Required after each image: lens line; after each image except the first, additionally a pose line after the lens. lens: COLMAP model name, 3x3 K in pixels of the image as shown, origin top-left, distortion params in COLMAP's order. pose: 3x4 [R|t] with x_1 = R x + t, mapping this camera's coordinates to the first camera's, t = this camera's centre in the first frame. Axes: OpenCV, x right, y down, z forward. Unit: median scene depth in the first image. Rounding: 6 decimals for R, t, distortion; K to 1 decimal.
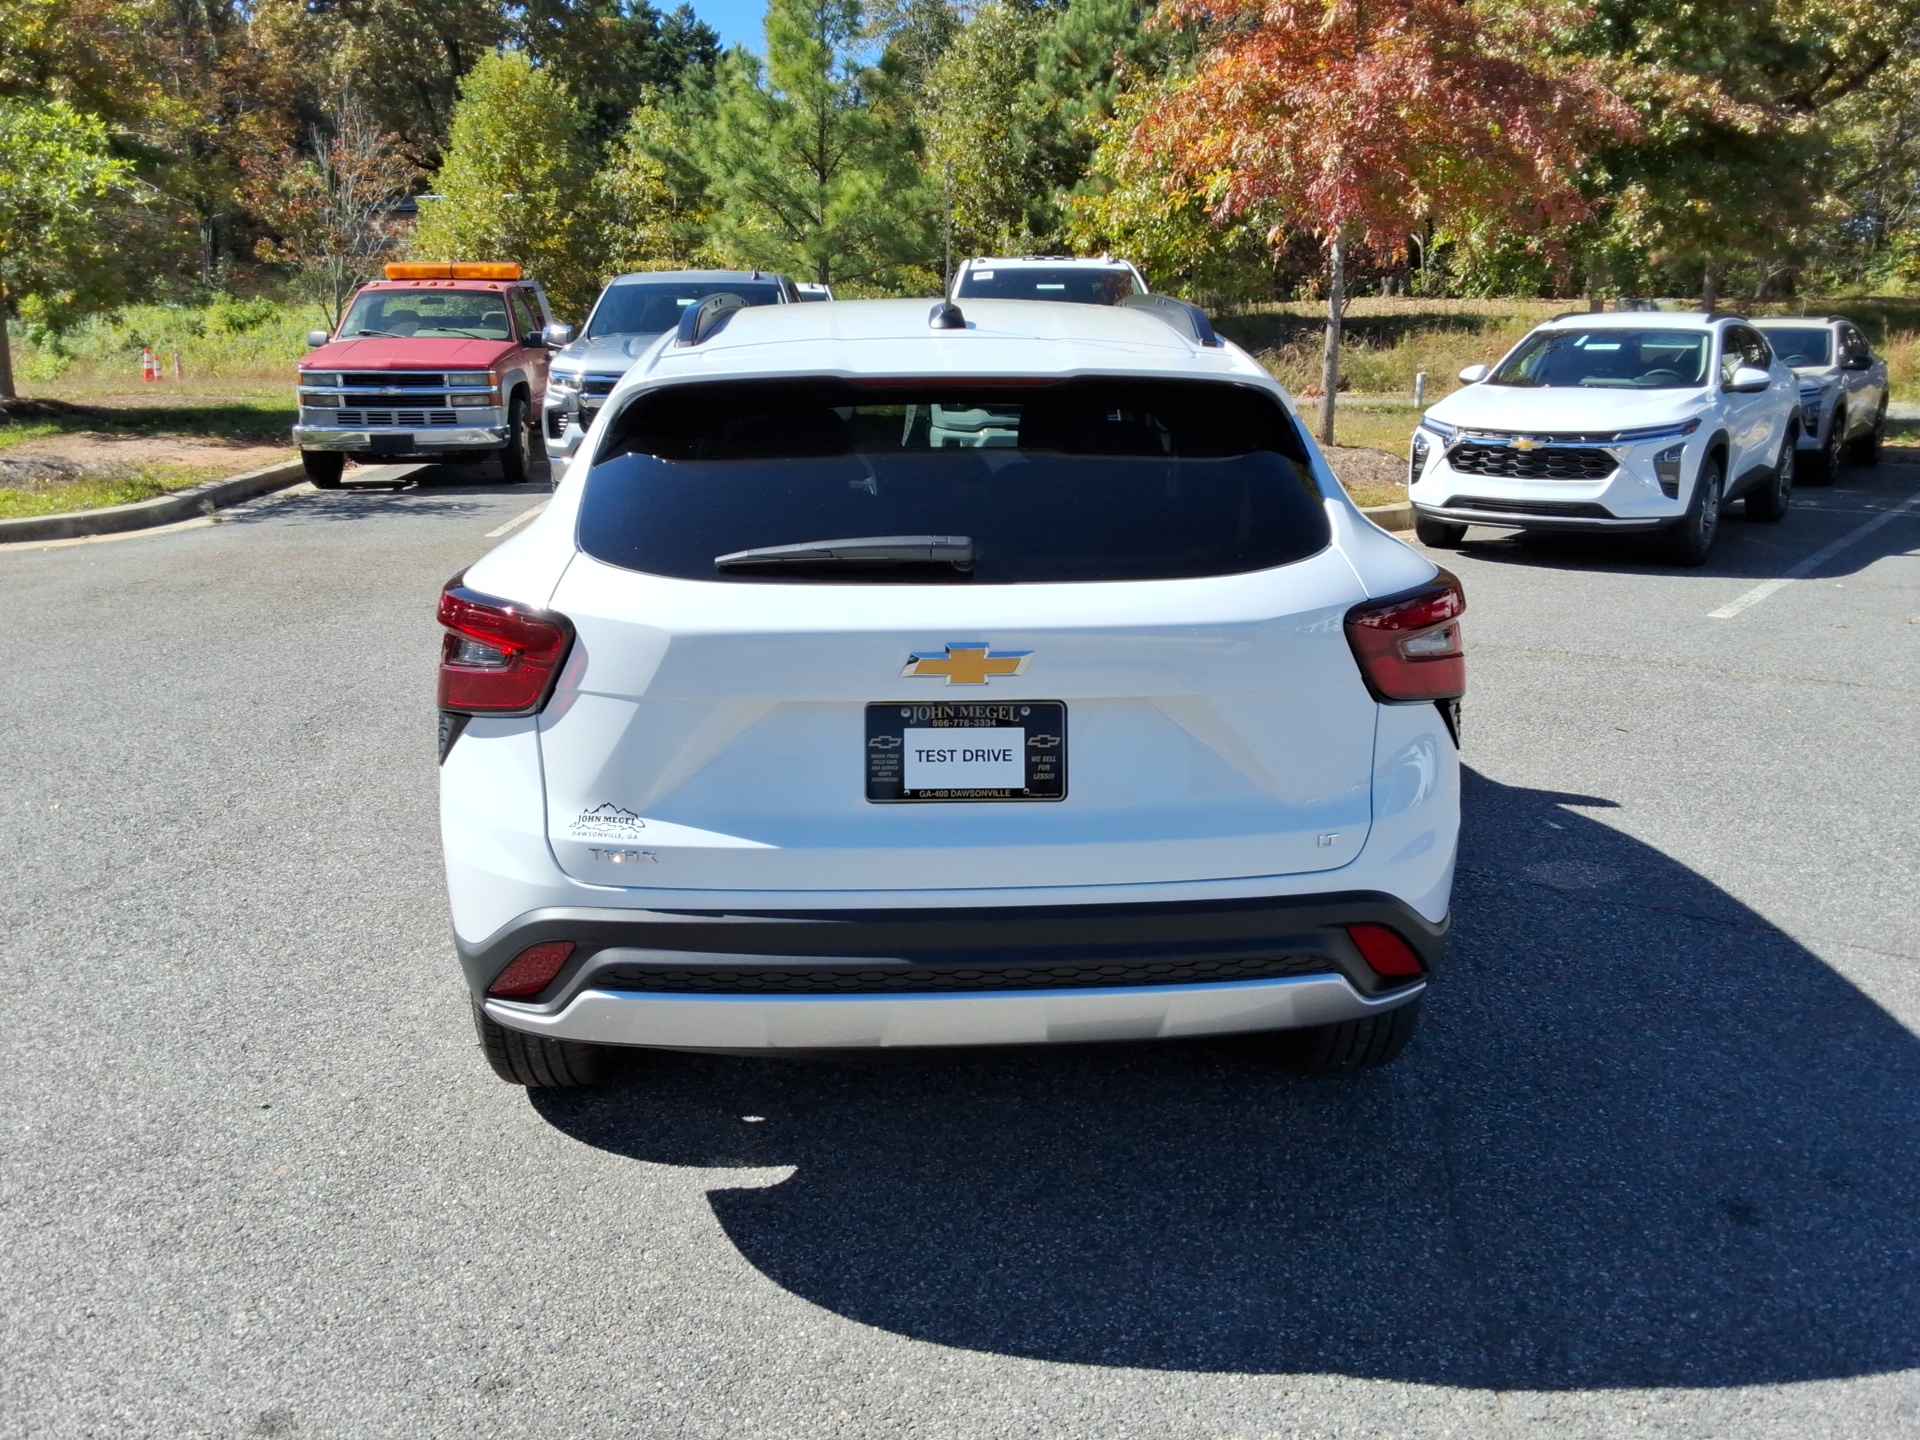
lens RADIAL K [[1542.8, 0, 976.2], [0, 1542.8, 698.8], [0, 0, 1]] dist [0.126509, -0.201173]
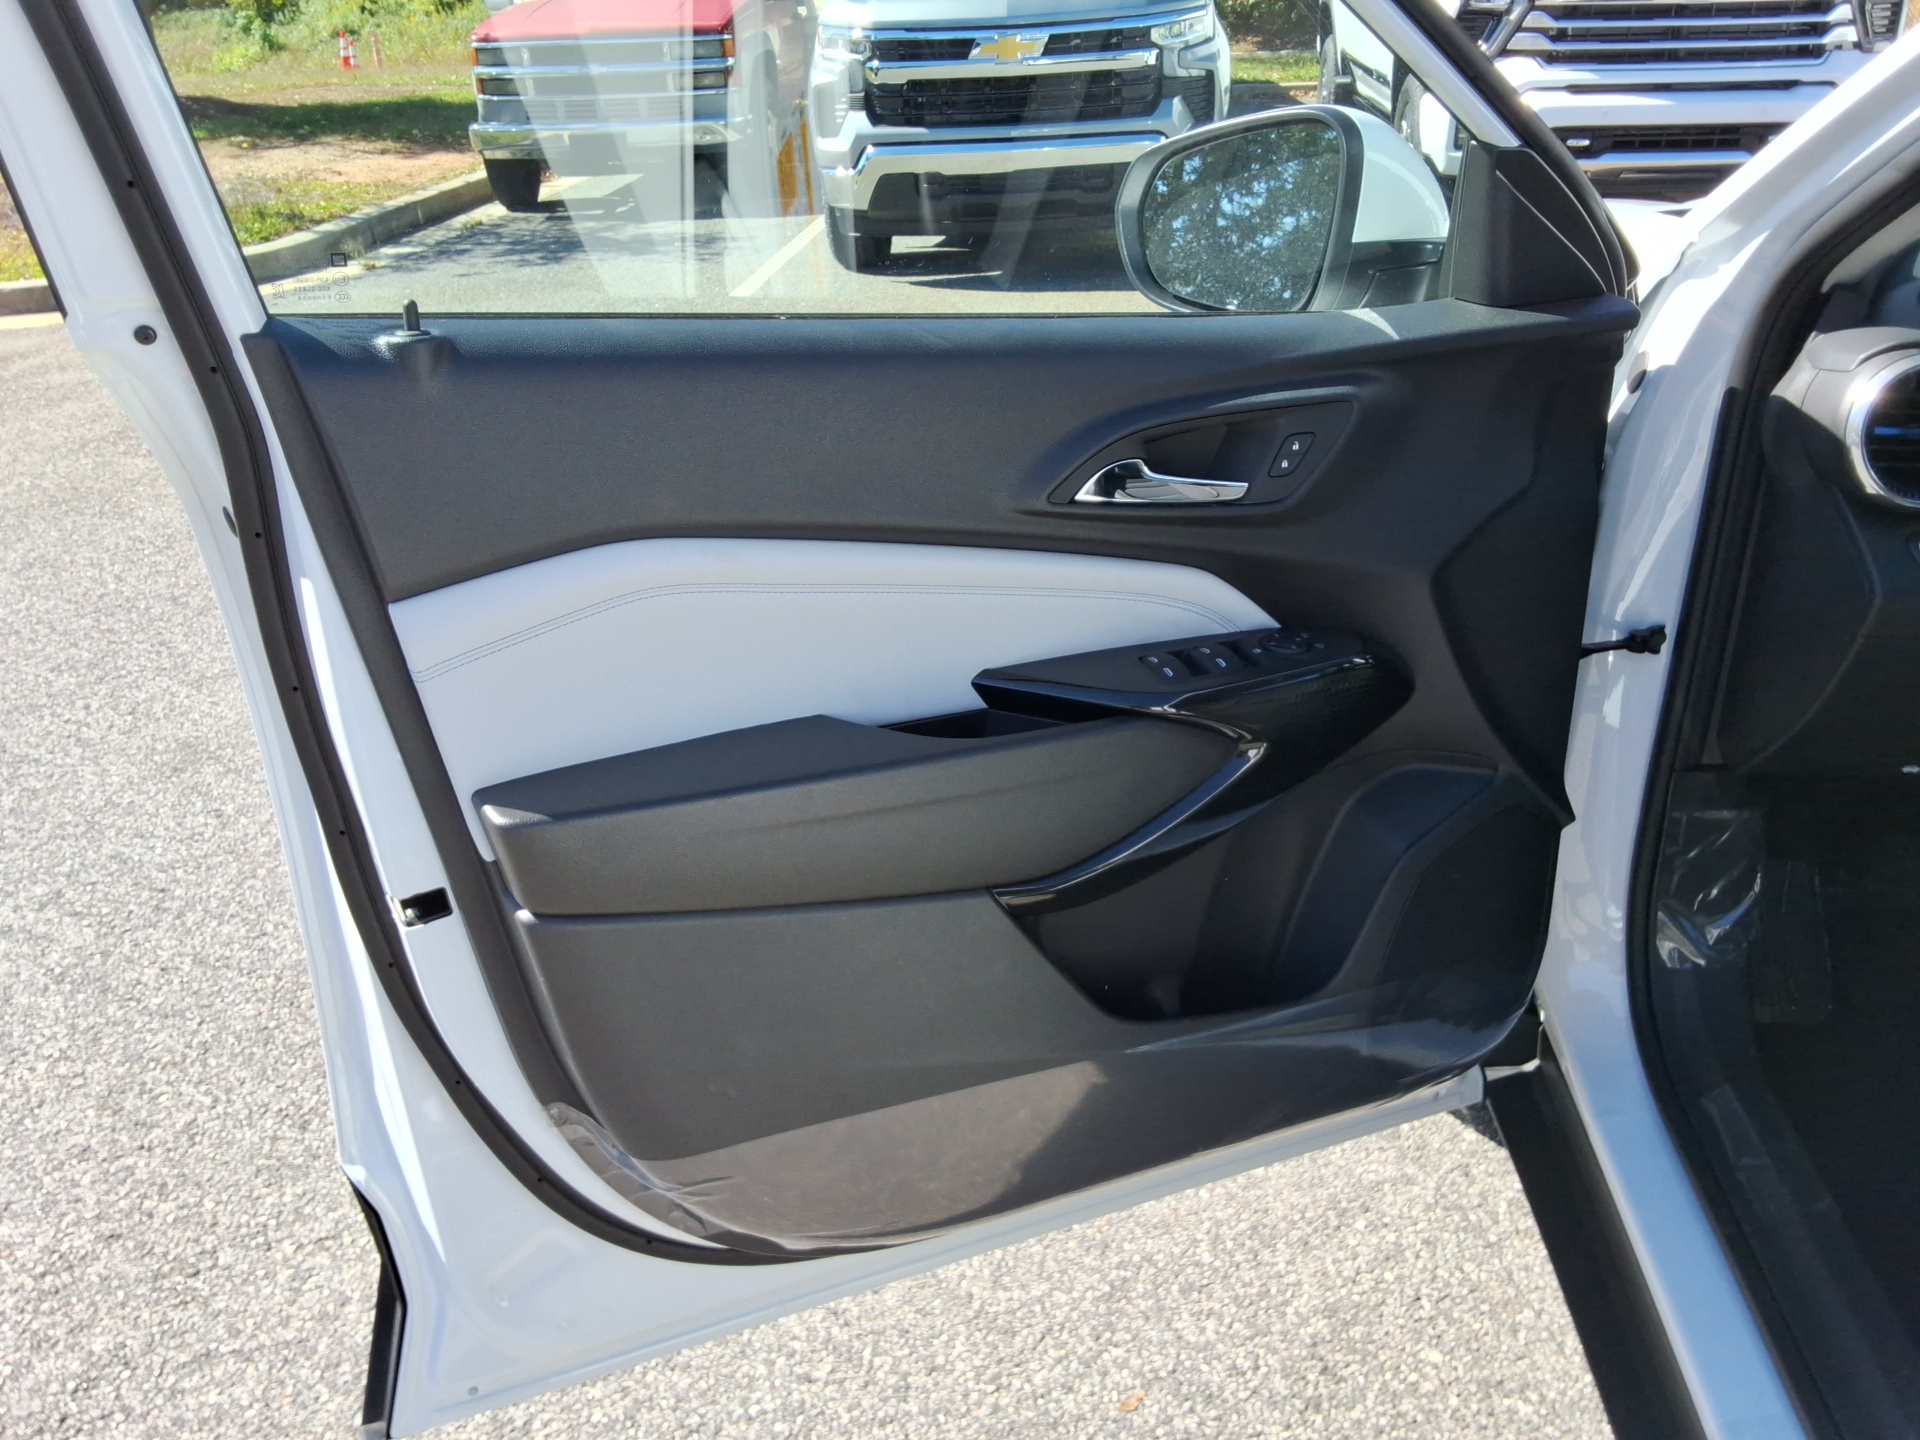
lens RADIAL K [[1542.8, 0, 976.2], [0, 1542.8, 698.8], [0, 0, 1]] dist [0.126509, -0.201173]
pose [[0.989943, 0.025802, -0.139097, -0.109249], [0.001082, 0.981818, 0.189820, -0.059214], [0.141466, -0.188061, 0.971916, 0.322569]]
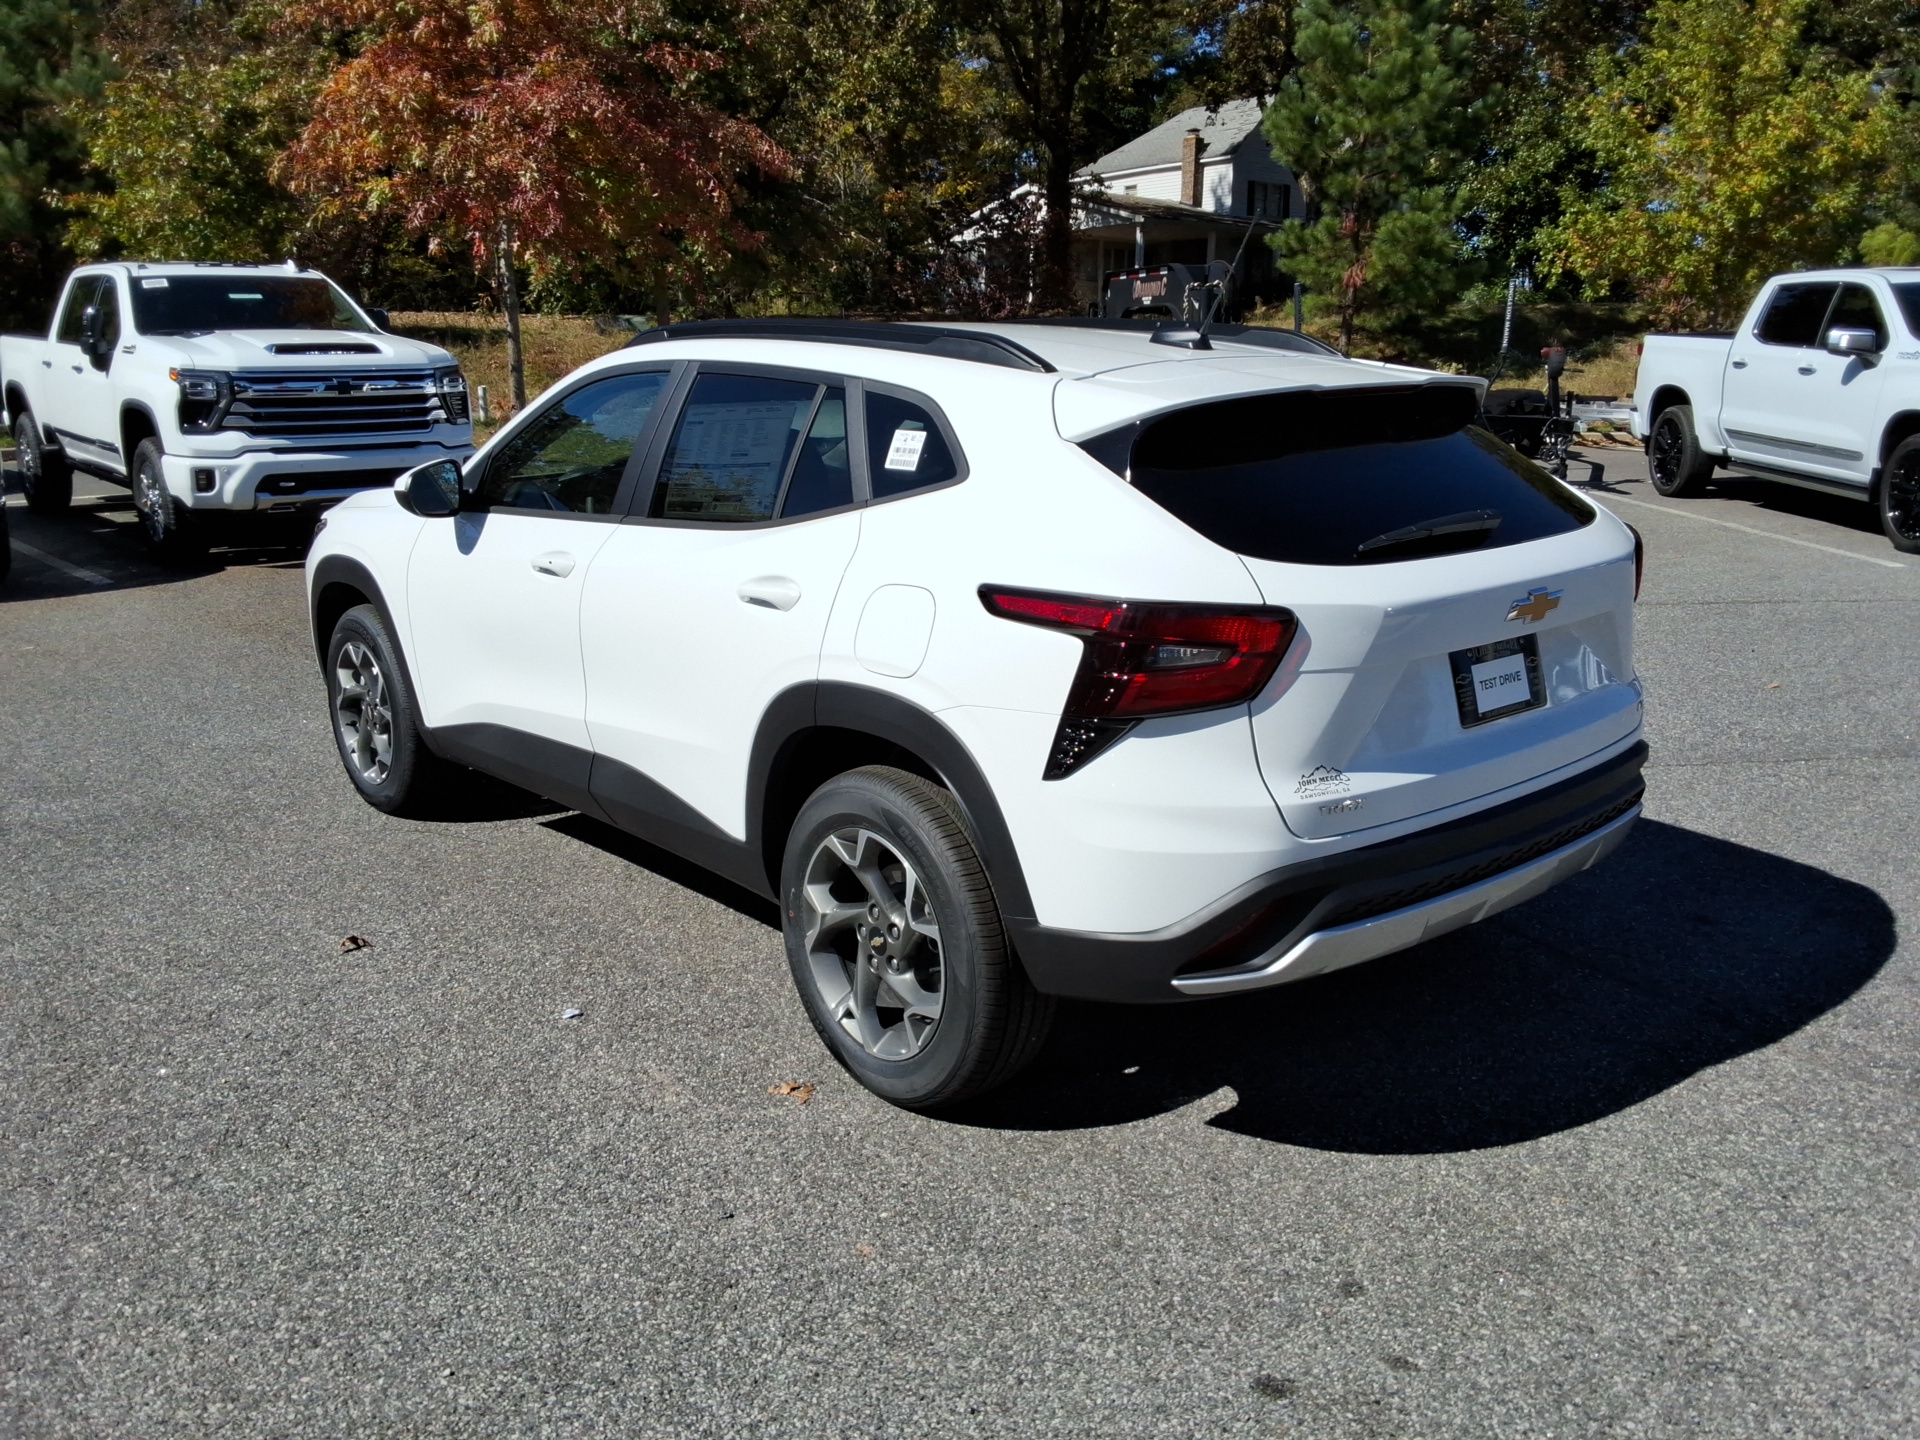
lens RADIAL K [[1553.1, 0, 976.8], [0, 1553.1, 689.3], [0, 0, 1]] dist [0.091747, -0.157135]
pose [[0.780292, -0.144396, 0.608518, -0.221987], [0.152616, 0.987530, 0.038636, -0.014134], [-0.606509, 0.062723, 0.792599, 0.046708]]
